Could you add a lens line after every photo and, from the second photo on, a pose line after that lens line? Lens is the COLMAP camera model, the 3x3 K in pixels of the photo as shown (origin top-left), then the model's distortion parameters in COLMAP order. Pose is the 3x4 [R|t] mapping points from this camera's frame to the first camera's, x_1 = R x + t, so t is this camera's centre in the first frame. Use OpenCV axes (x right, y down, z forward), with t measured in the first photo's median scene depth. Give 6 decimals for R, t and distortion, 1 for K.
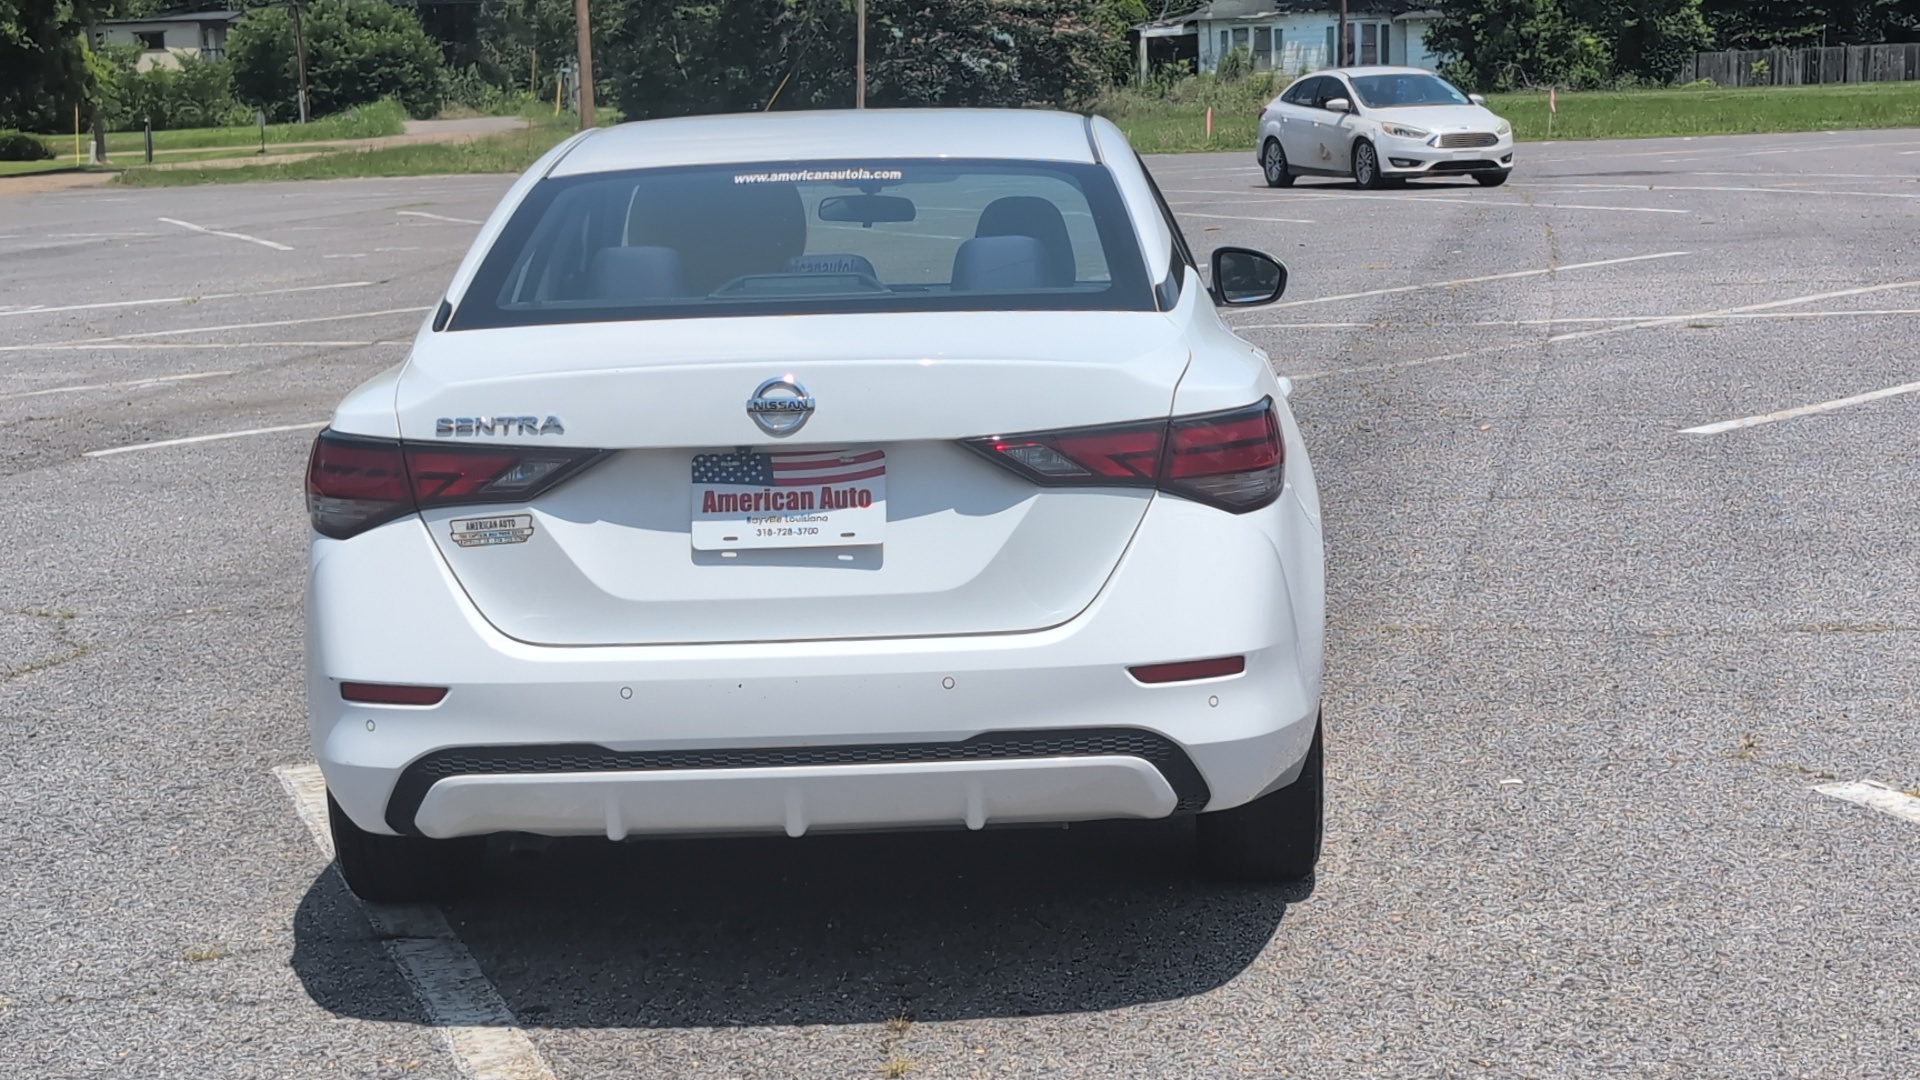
lens RADIAL K [[3222.0, 0, 960.0], [0, 3222.0, 540.0], [0, 0, 1]] dist [0.347792, -1.959911]
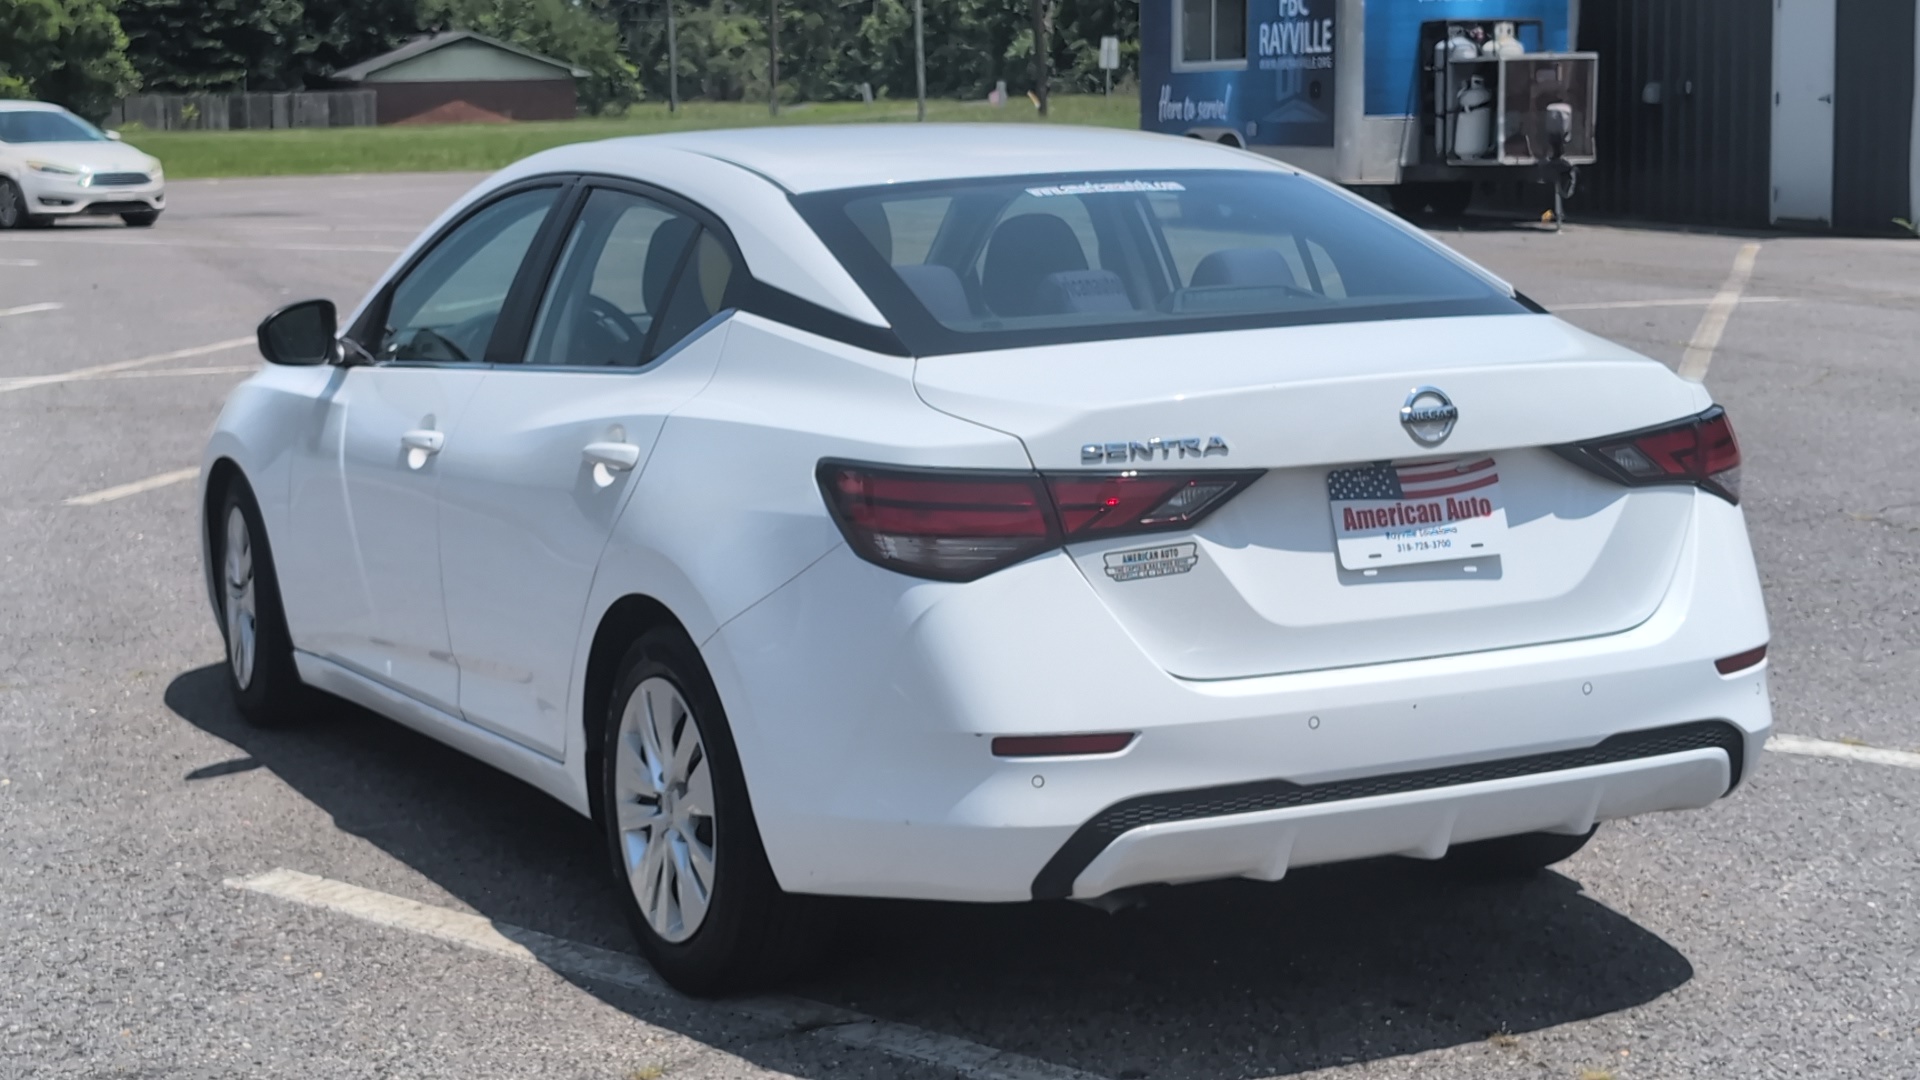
lens RADIAL K [[3222.0, 0, 960.0], [0, 3222.0, 540.0], [0, 0, 1]] dist [0.347792, -1.959911]
pose [[0.872777, -0.052919, 0.485243, -0.647071], [0.059874, 0.998205, 0.001169, -0.013697], [-0.484434, 0.028033, 0.874379, 0.212276]]
